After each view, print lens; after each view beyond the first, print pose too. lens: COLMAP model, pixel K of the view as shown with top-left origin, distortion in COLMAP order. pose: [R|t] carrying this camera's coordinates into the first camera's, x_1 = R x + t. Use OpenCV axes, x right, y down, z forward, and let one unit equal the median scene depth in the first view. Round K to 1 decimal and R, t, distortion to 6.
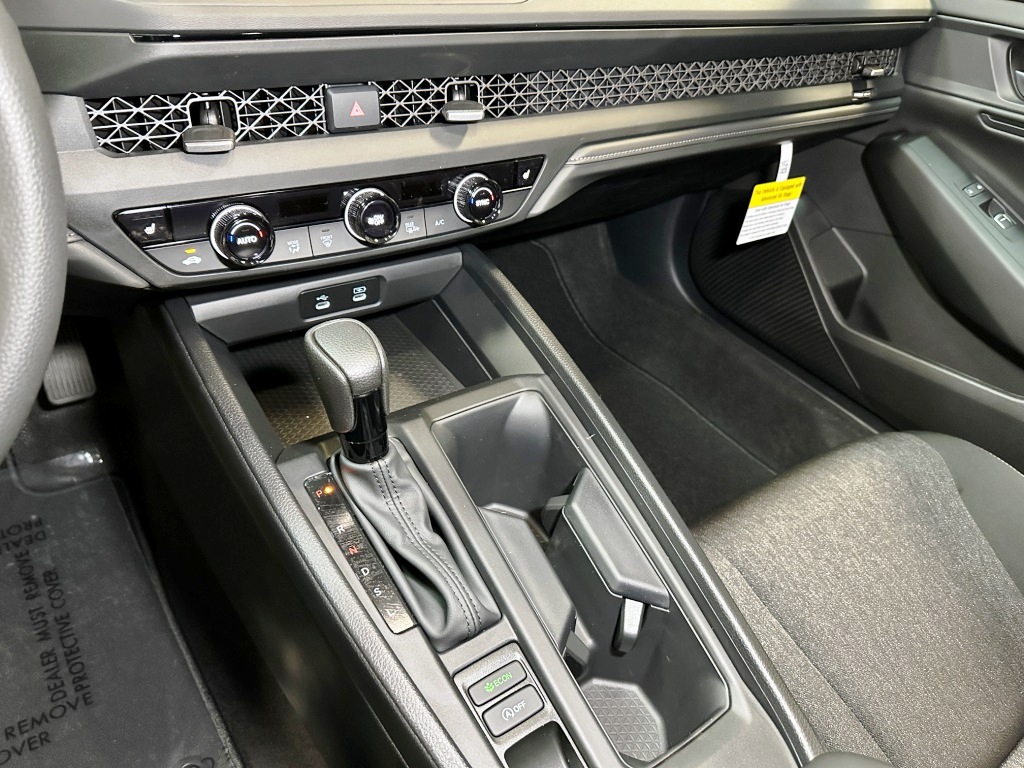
lens RADIAL K [[769.9, 0, 511.5], [0, 769.9, 395.0], [0, 0, 1]] dist [0.058596, -0.092599]
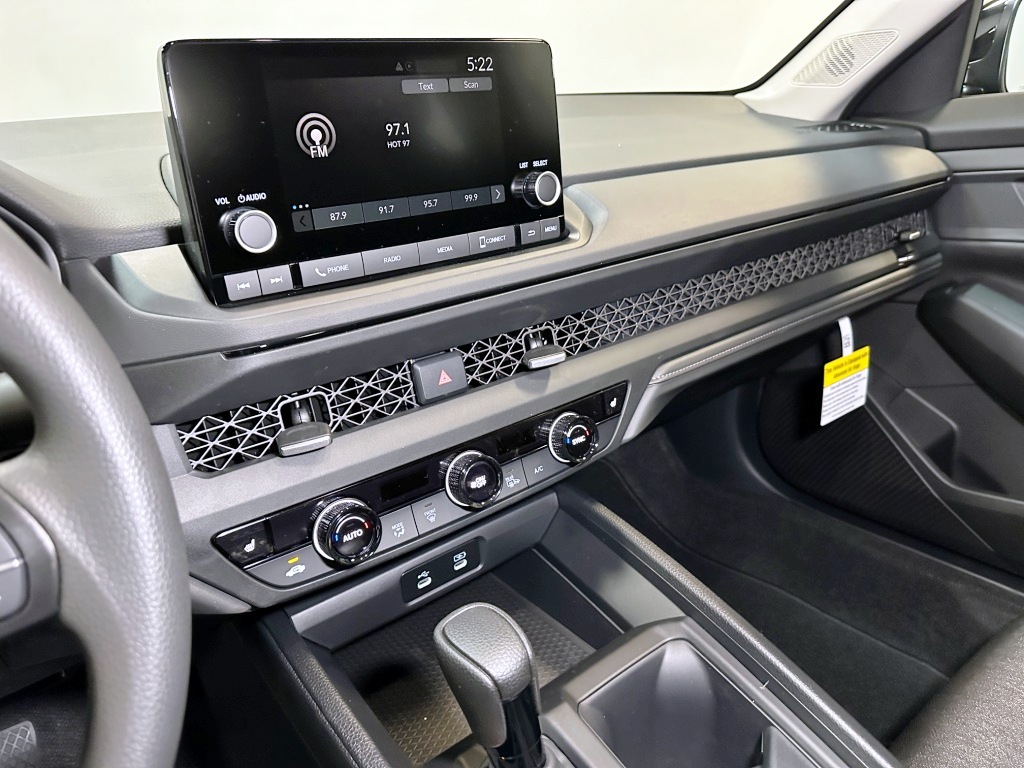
lens RADIAL K [[769.9, 0, 506.0], [0, 769.9, 377.8], [0, 0, 1]] dist [0.058596, -0.092599]
pose [[0.980498, -0.195189, -0.022896, -0.085629], [0.179705, 0.937627, -0.297593, -0.056409], [0.079555, 0.287675, 0.954418, 0.072979]]
